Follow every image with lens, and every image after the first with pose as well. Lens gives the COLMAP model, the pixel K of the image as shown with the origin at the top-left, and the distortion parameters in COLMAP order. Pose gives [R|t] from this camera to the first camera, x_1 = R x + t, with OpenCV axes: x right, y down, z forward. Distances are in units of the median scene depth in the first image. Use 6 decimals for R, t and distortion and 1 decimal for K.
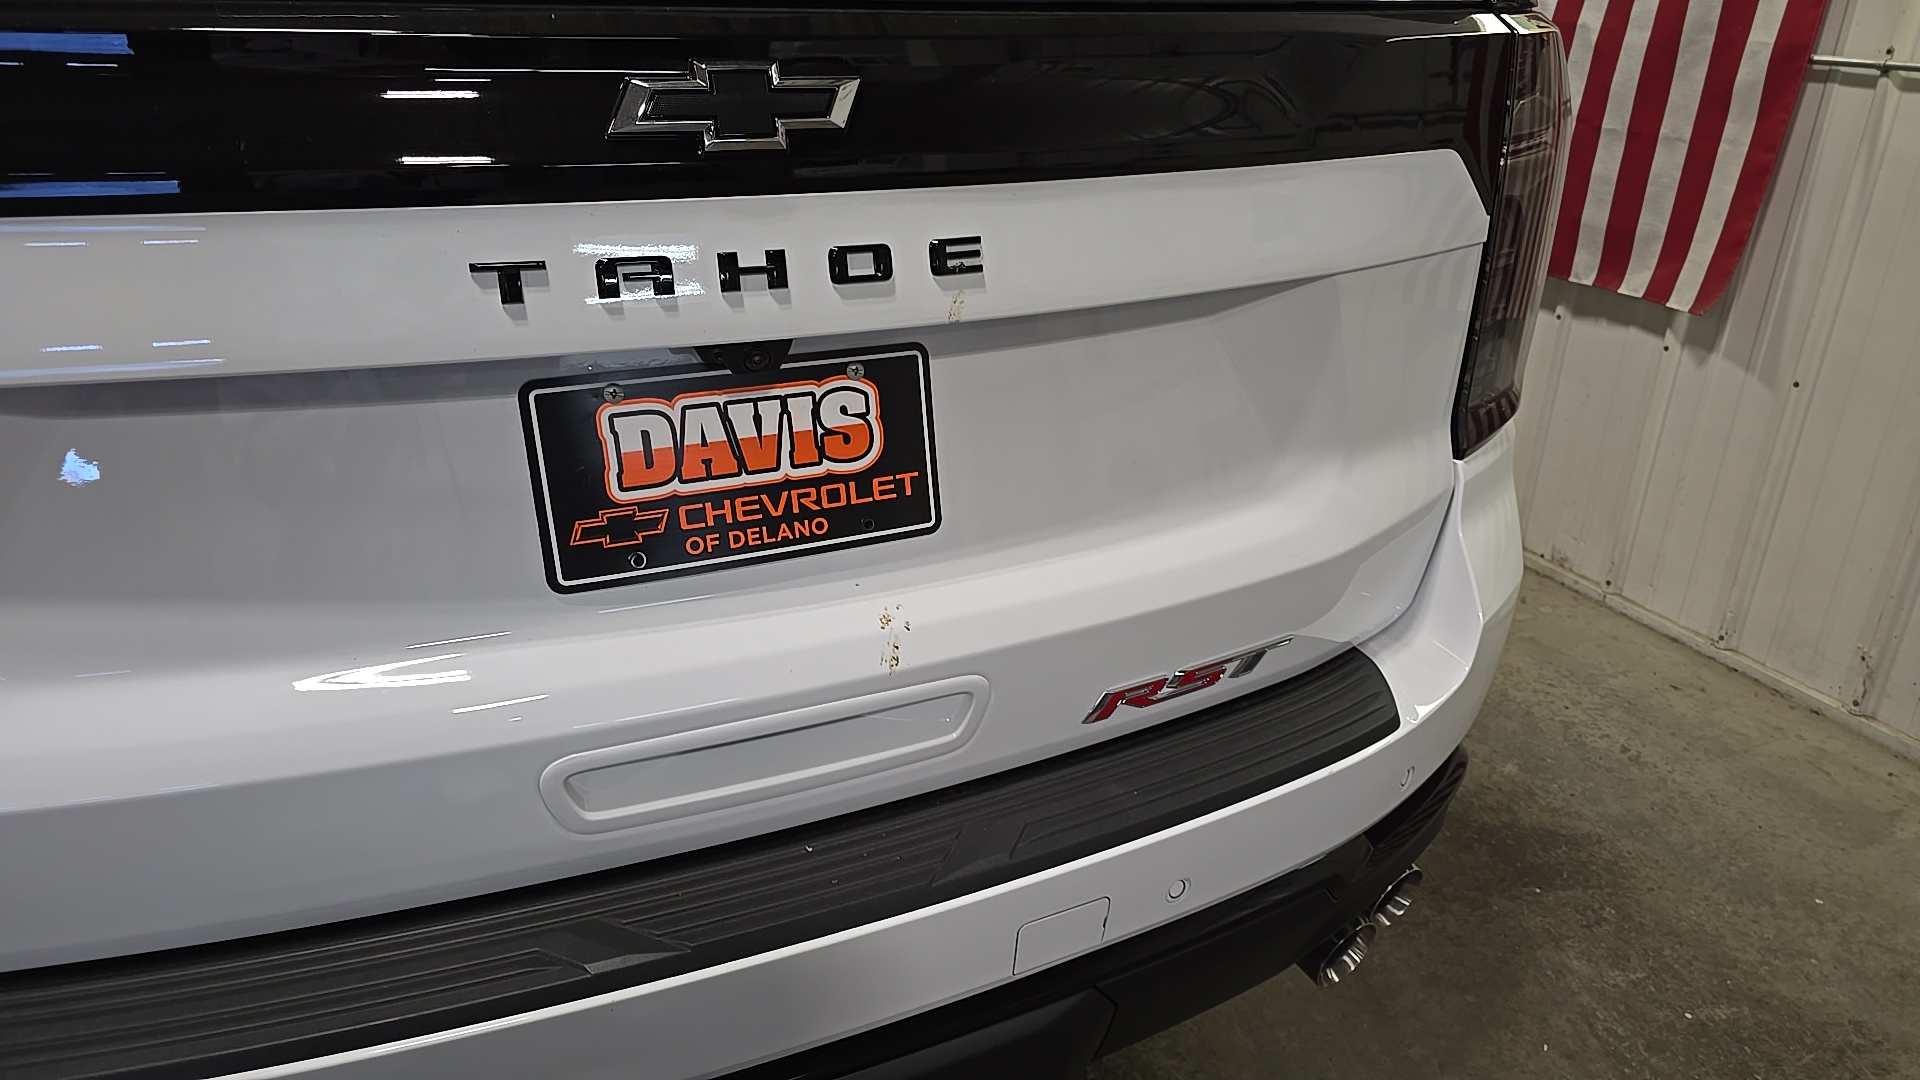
lens RADIAL K [[1300.0, 0, 968.2], [0, 1300.0, 541.3], [0, 0, 1]] dist [0.062208, -0.058241]
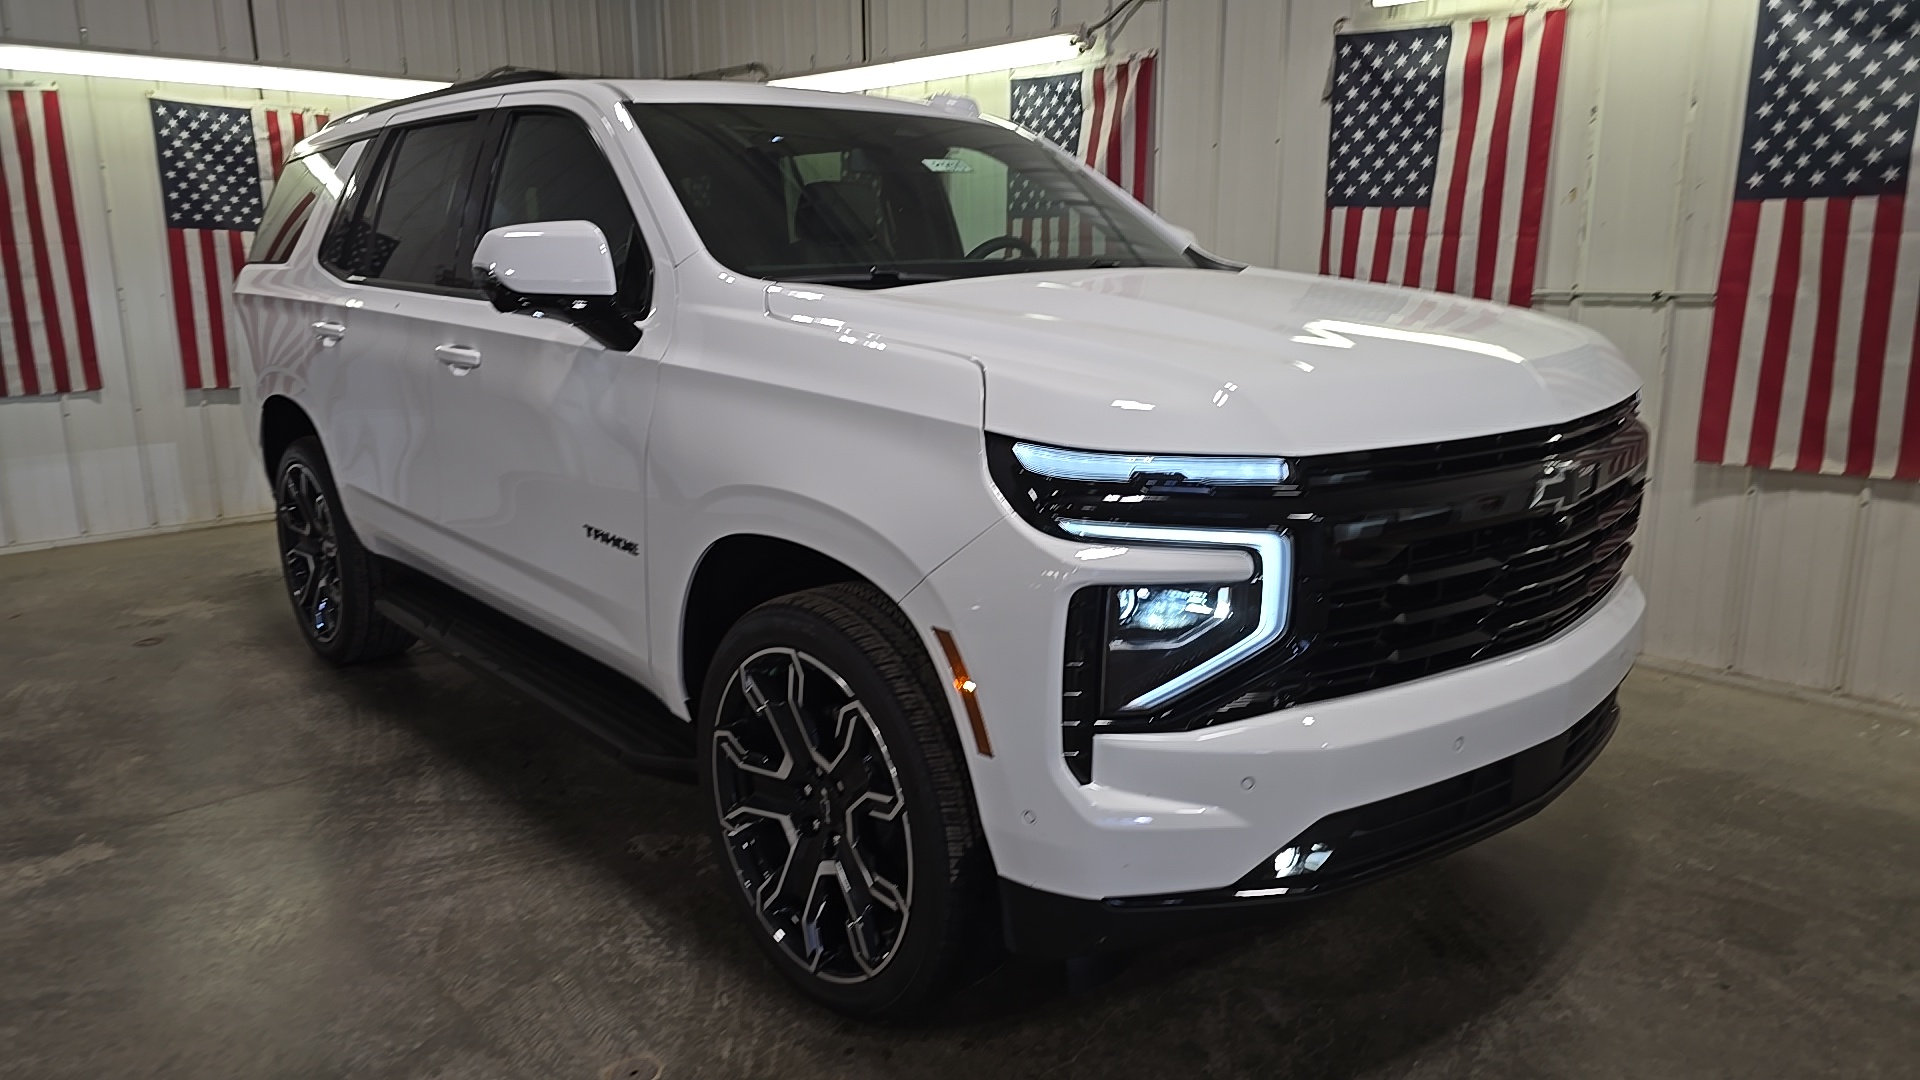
lens RADIAL K [[1300.0, 0, 960.2], [0, 1300.0, 543.8], [0, 0, 1]] dist [0.062208, -0.058241]
pose [[0.945208, -0.101966, 0.310138, -0.874037], [0.157318, 0.974662, -0.159014, 0.166434], [-0.286066, 0.199091, 0.937299, -0.495051]]
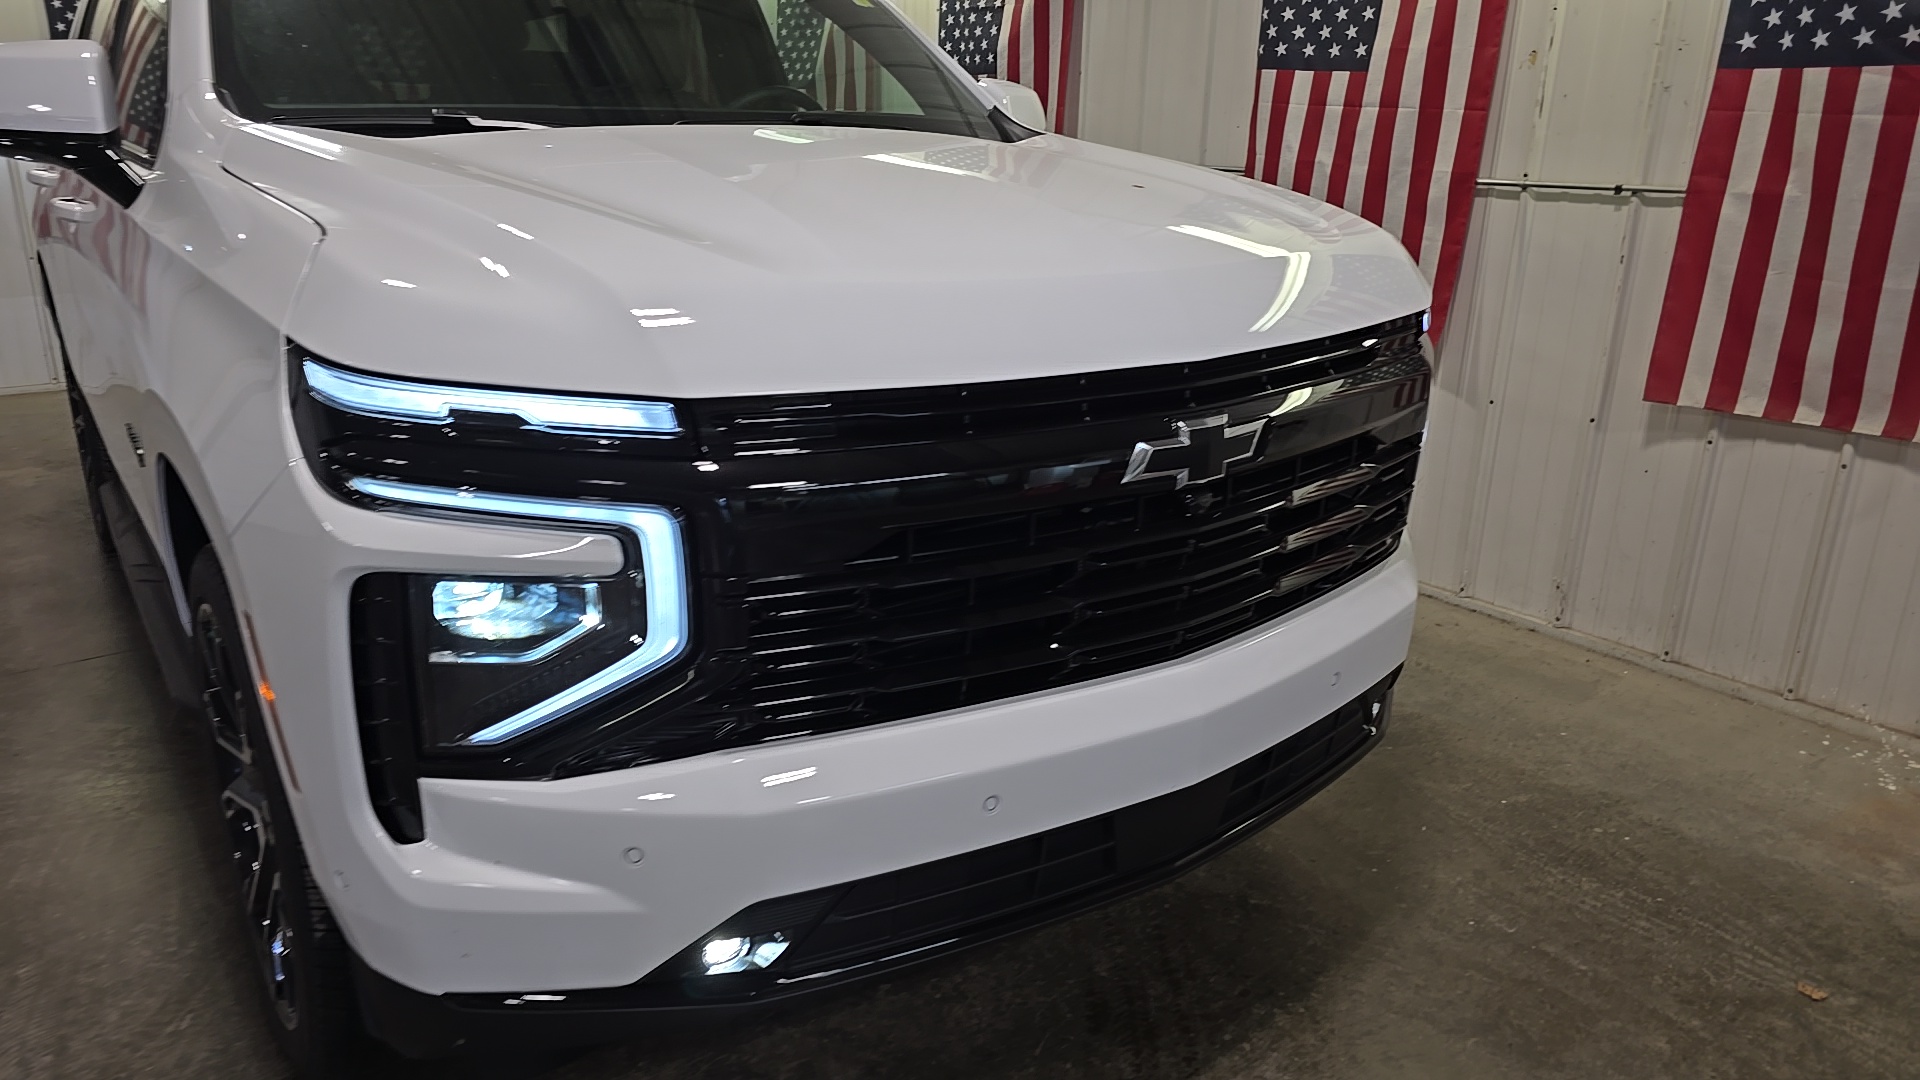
lens RADIAL K [[1300.0, 0, 962.2], [0, 1300.0, 543.2], [0, 0, 1]] dist [0.062208, -0.058241]
pose [[0.972798, -0.074506, 0.219345, -0.341738], [0.094339, 0.992210, -0.081364, 0.126575], [-0.211575, 0.099843, 0.972249, -0.332444]]
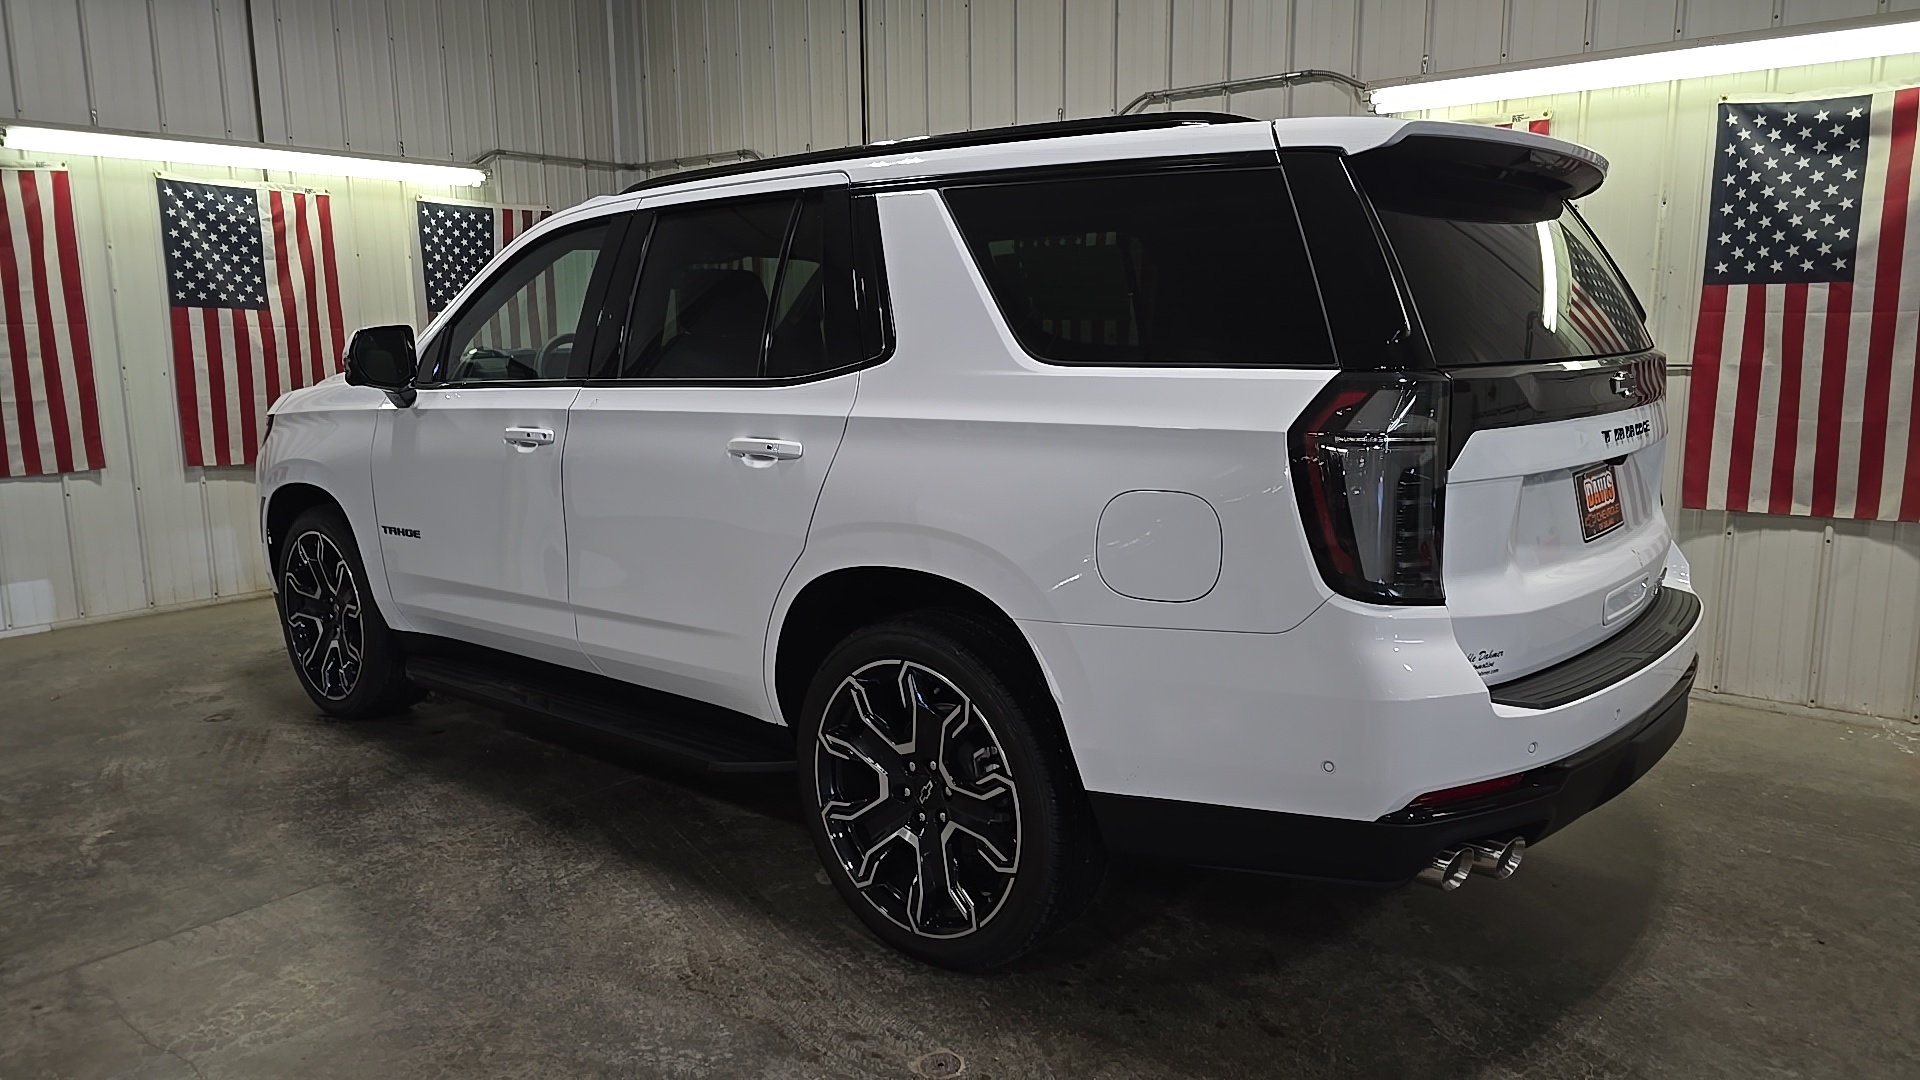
lens RADIAL K [[1300.0, 0, 961.2], [0, 1300.0, 536.5], [0, 0, 1]] dist [0.062208, -0.058241]
pose [[0.903986, -0.103644, 0.414811, -1.305241], [0.199254, 0.960505, -0.194239, 0.145666], [-0.378296, 0.258242, 0.888934, -0.524081]]
